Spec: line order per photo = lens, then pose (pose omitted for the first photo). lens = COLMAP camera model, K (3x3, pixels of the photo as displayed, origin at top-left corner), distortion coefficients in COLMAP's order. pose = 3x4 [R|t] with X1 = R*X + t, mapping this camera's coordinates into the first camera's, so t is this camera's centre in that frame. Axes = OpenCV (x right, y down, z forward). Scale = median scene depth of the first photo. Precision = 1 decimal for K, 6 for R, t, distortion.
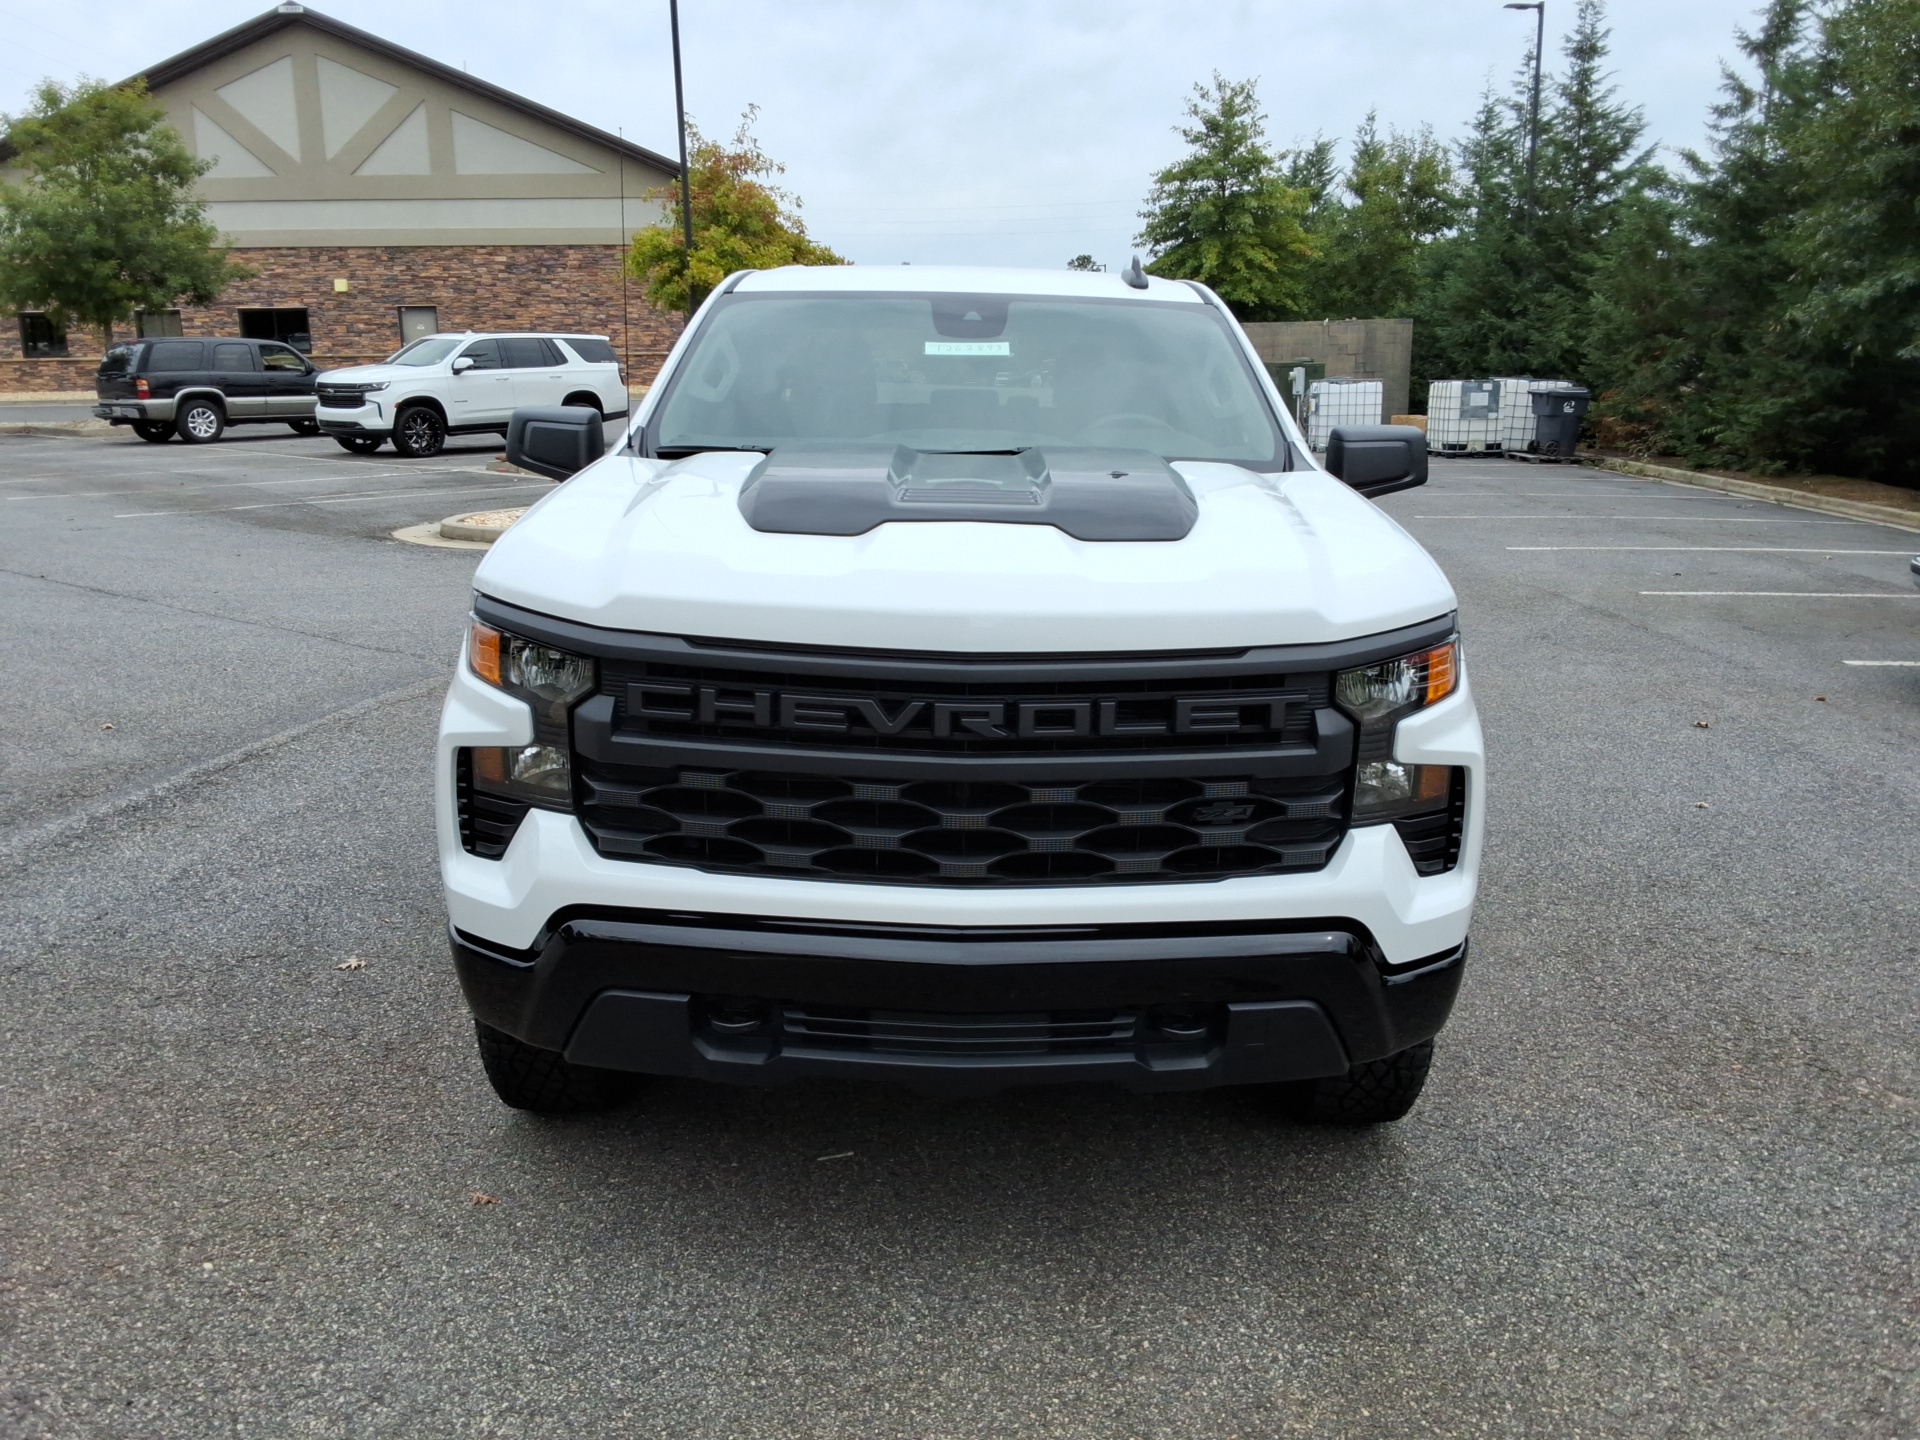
lens RADIAL K [[1541.8, 0, 962.2], [0, 1541.8, 717.2], [0, 0, 1]] dist [0.099357, -0.138844]
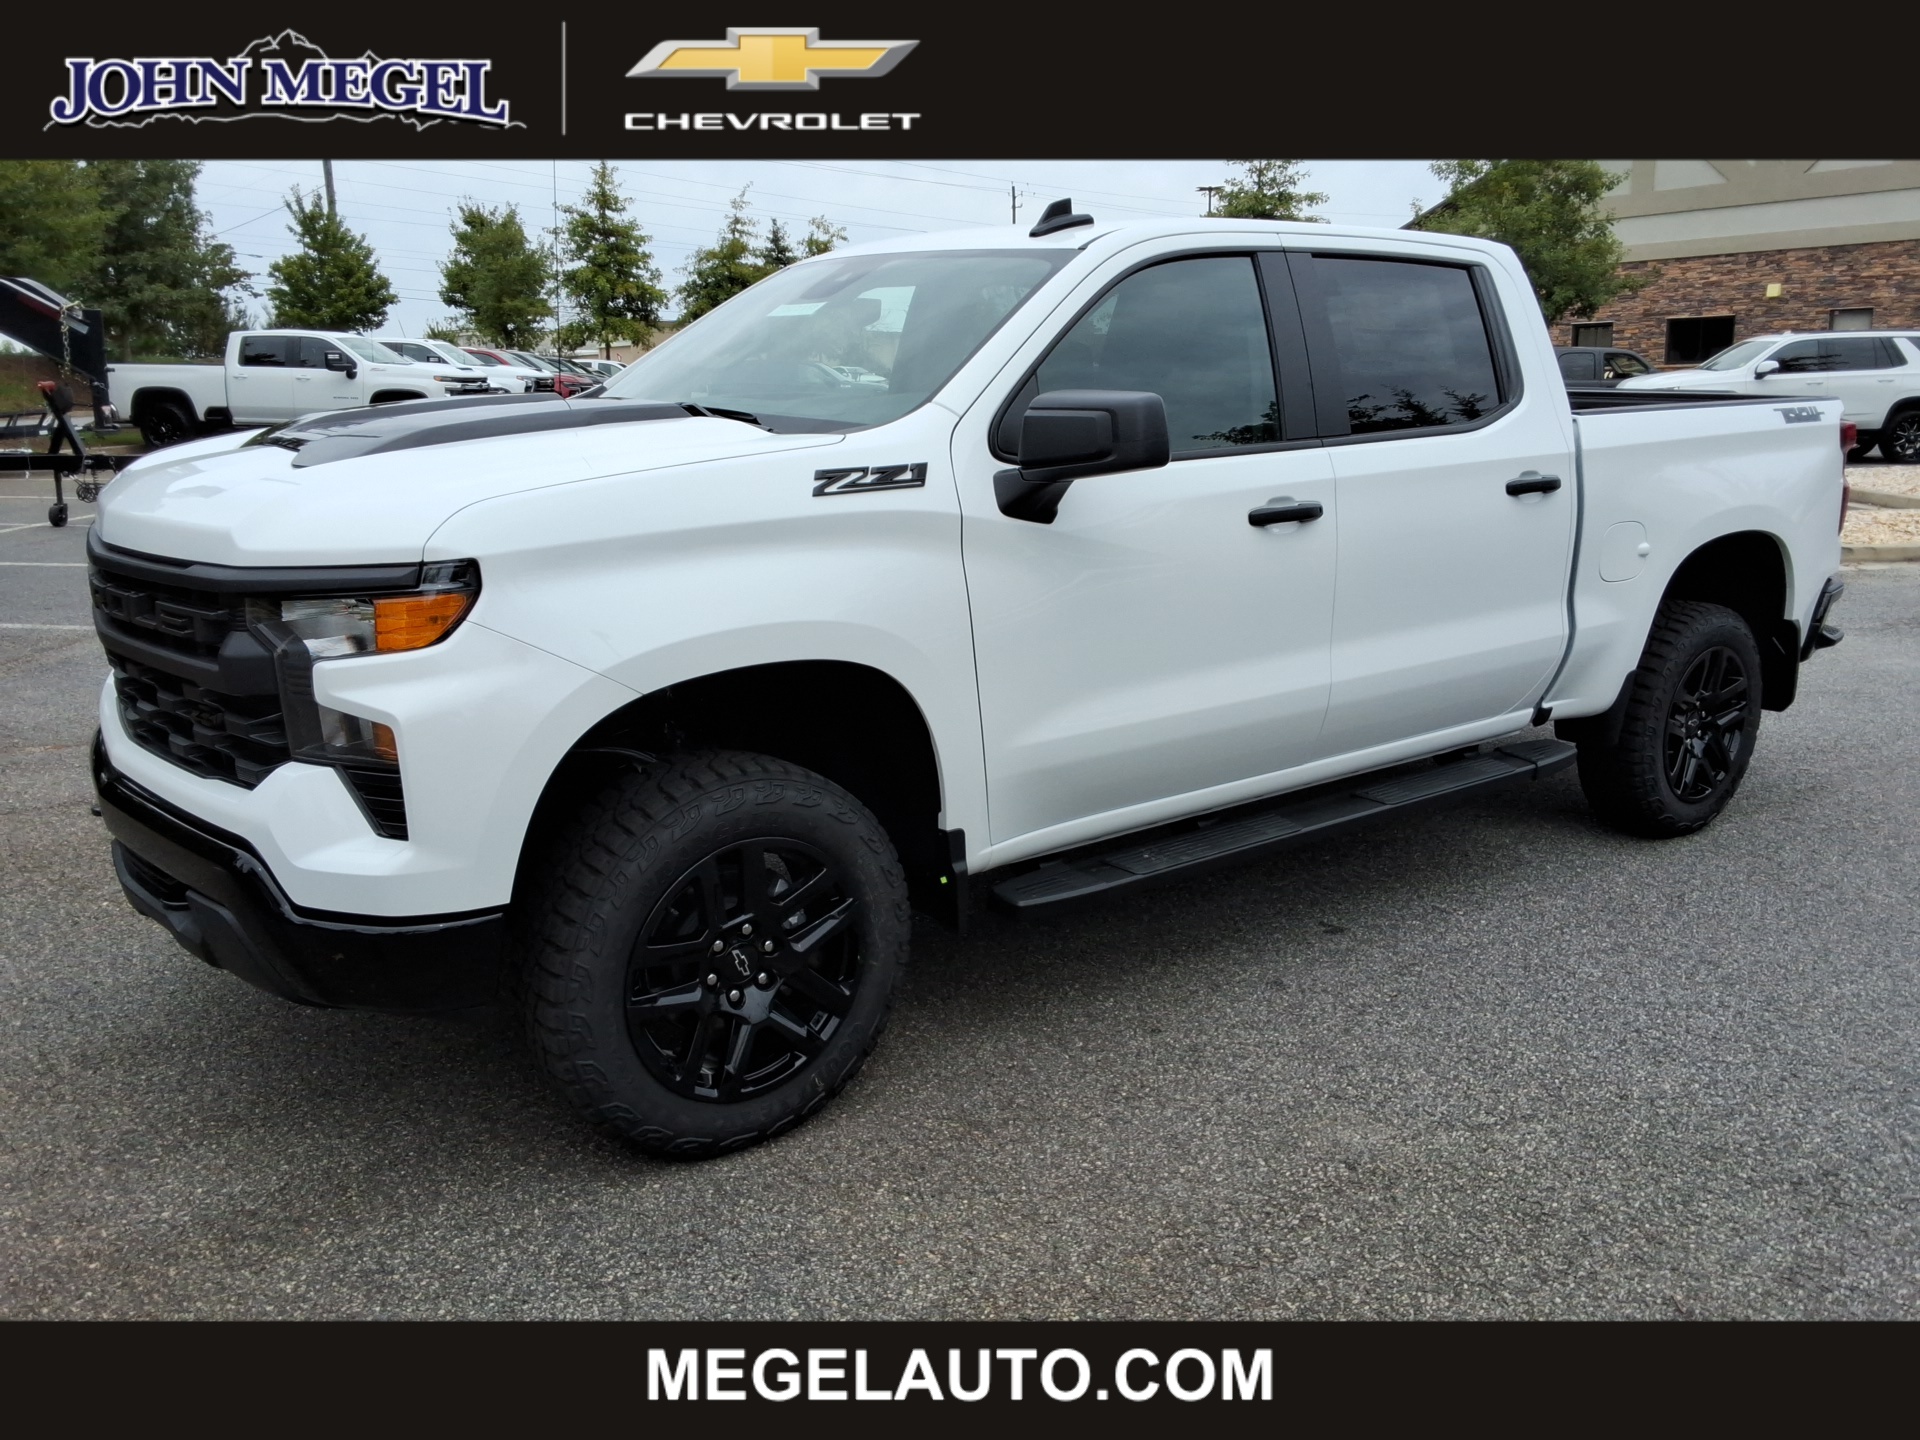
lens RADIAL K [[1541.8, 0, 969.8], [0, 1541.8, 715.4], [0, 0, 1]] dist [0.099357, -0.138844]
pose [[0.609047, 0.165648, -0.775643, 0.089261], [-0.173656, 0.982069, 0.073375, -0.007335], [0.773890, 0.090007, 0.626892, 0.048162]]
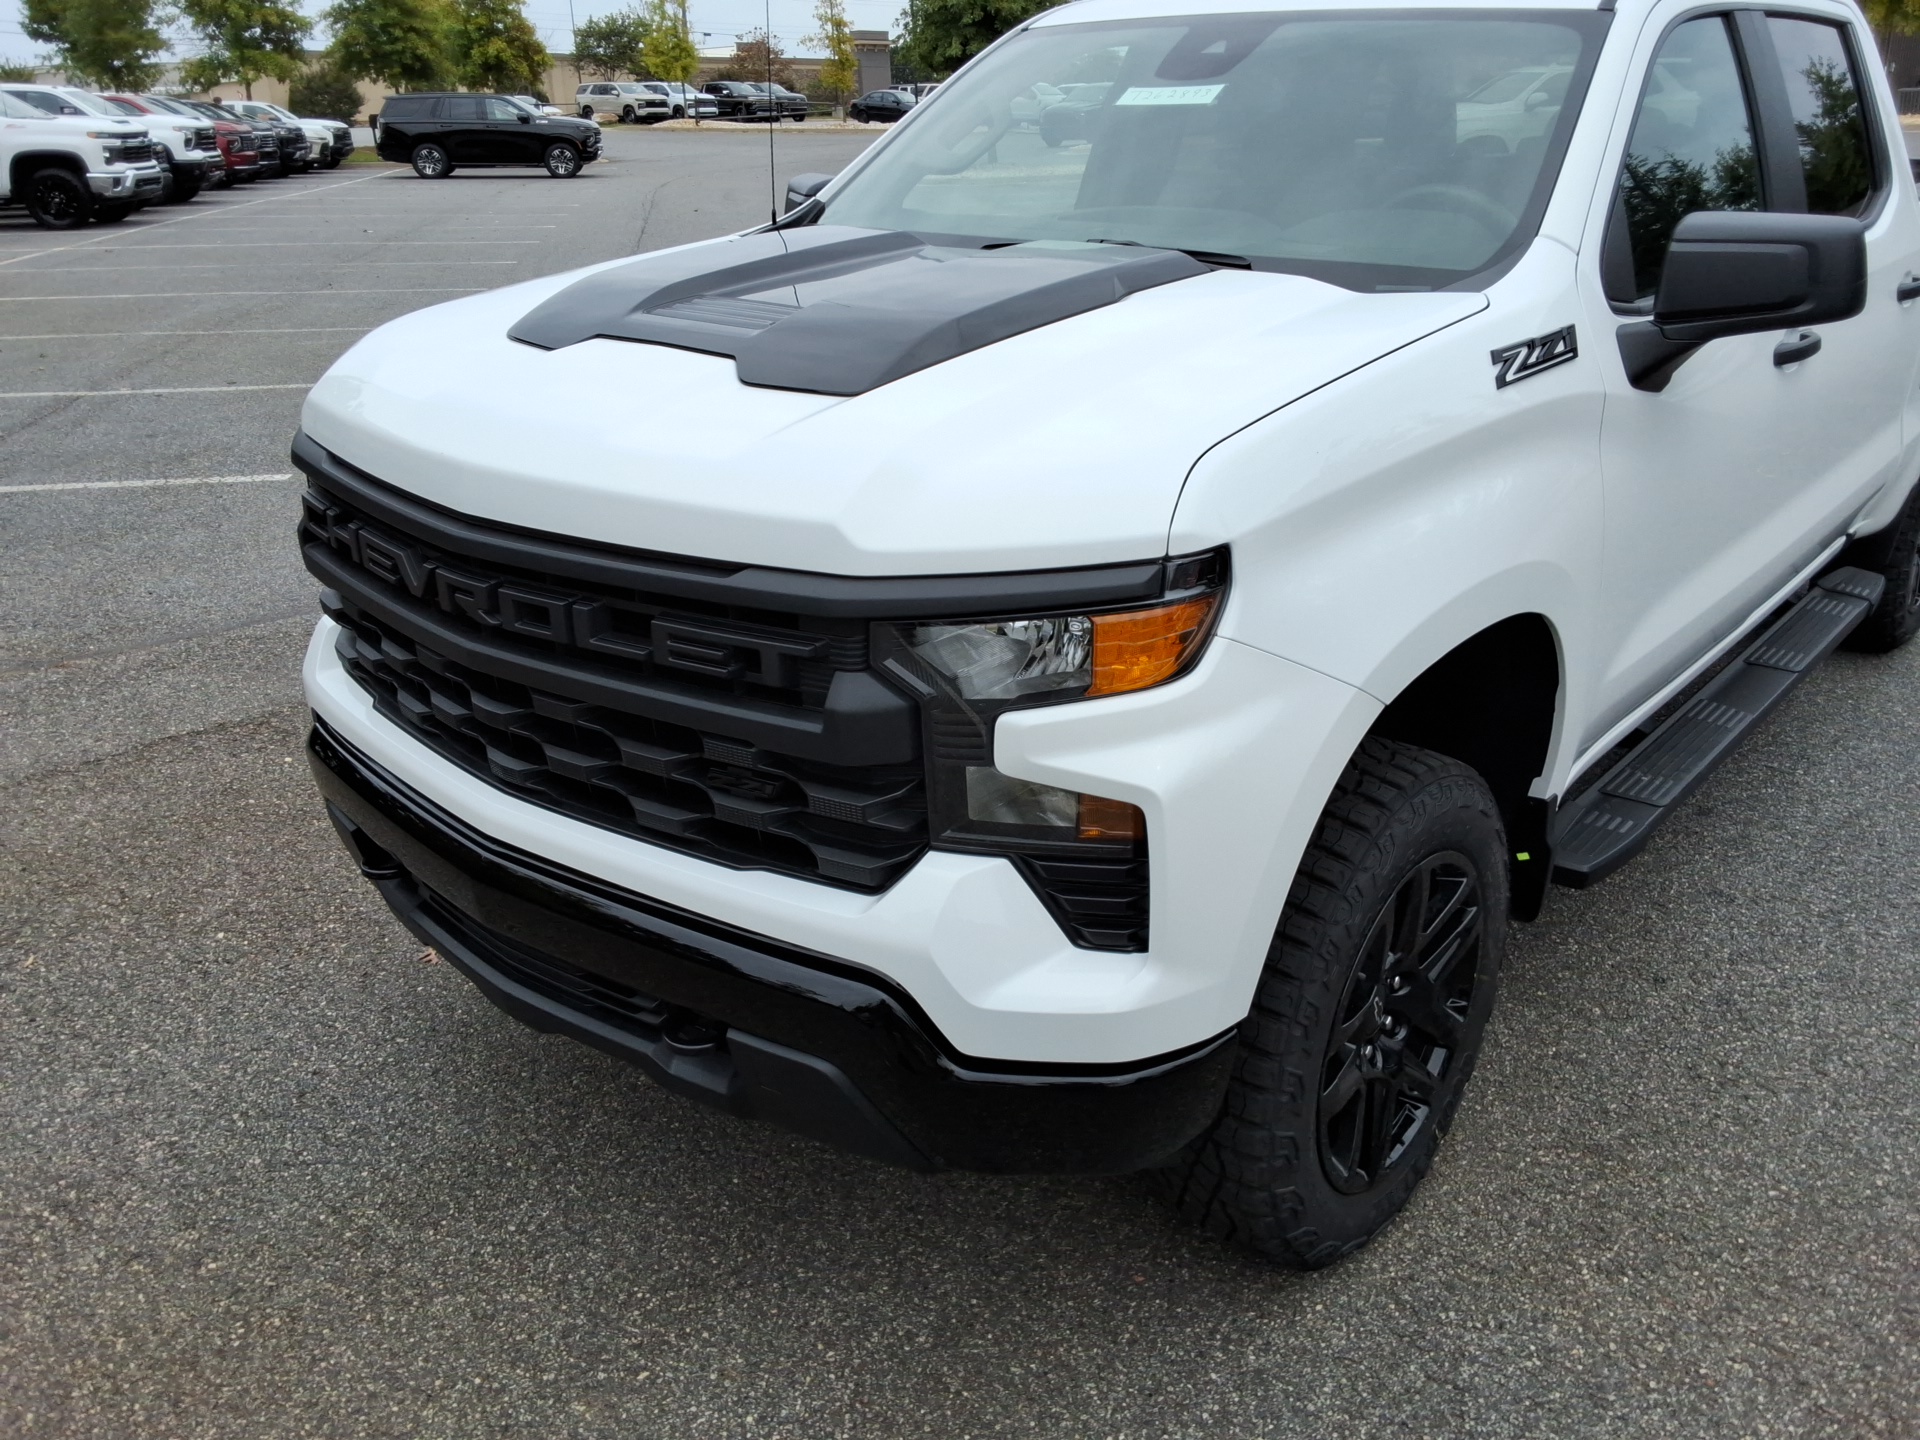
lens RADIAL K [[1541.8, 0, 960.3], [0, 1541.8, 713.6], [0, 0, 1]] dist [0.099357, -0.138844]
pose [[0.756491, 0.222502, -0.614991, 0.045650], [-0.125085, 0.972213, 0.197880, -0.008411], [0.641930, -0.072768, 0.763302, 0.033762]]
